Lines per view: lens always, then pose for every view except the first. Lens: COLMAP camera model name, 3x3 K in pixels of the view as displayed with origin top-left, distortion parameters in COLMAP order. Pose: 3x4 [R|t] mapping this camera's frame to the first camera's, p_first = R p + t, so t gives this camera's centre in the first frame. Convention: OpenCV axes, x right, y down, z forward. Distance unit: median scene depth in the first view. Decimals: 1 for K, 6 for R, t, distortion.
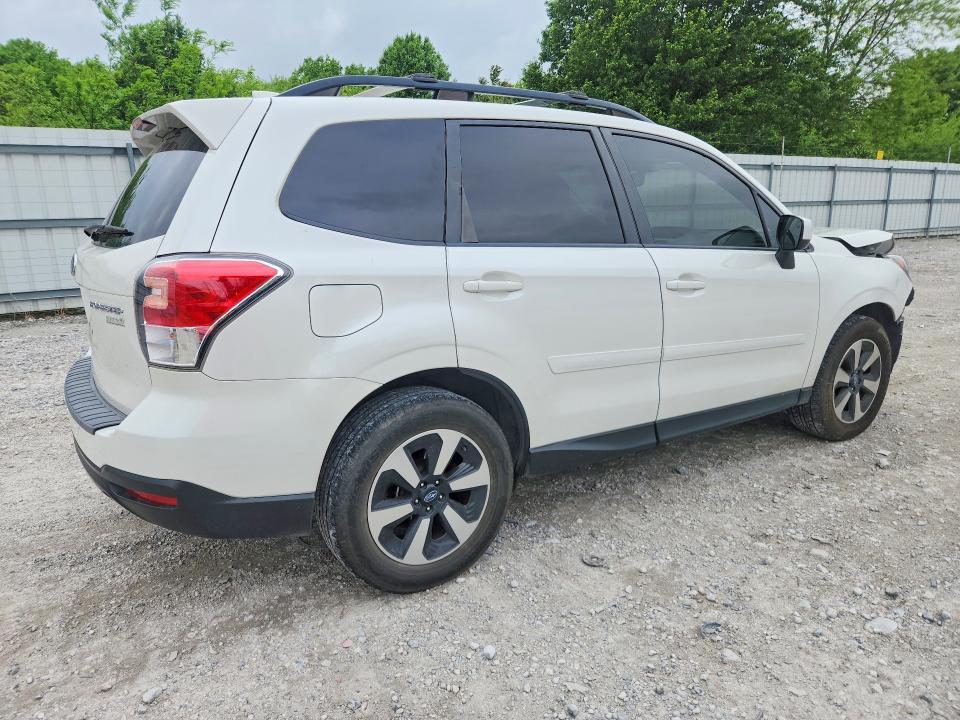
lens RADIAL K [[683.4, 0, 488.2], [0, 683.4, 358.2], [0, 0, 1]] dist [0.021828, 0.001546]
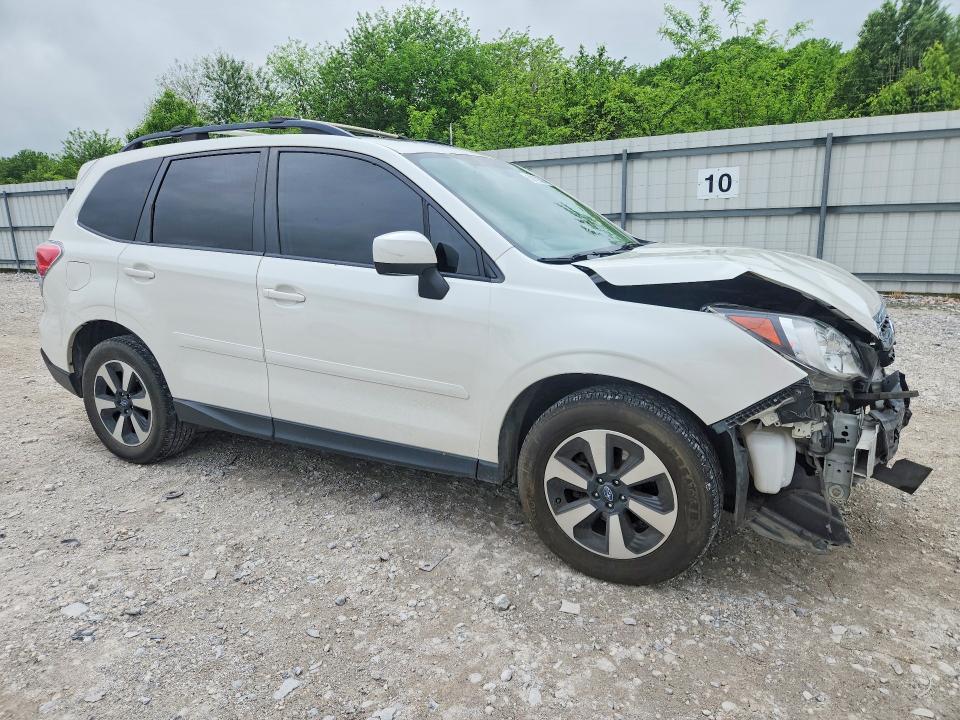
lens RADIAL K [[698.3, 0, 480.6], [0, 698.3, 380.9], [0, 0, 1]] dist [0.045762, 0.001081]
pose [[0.446125, 0.216365, -0.868423, 1.352601], [-0.181375, 0.972059, 0.149010, -0.191038], [0.876399, 0.091033, 0.472903, 0.762119]]
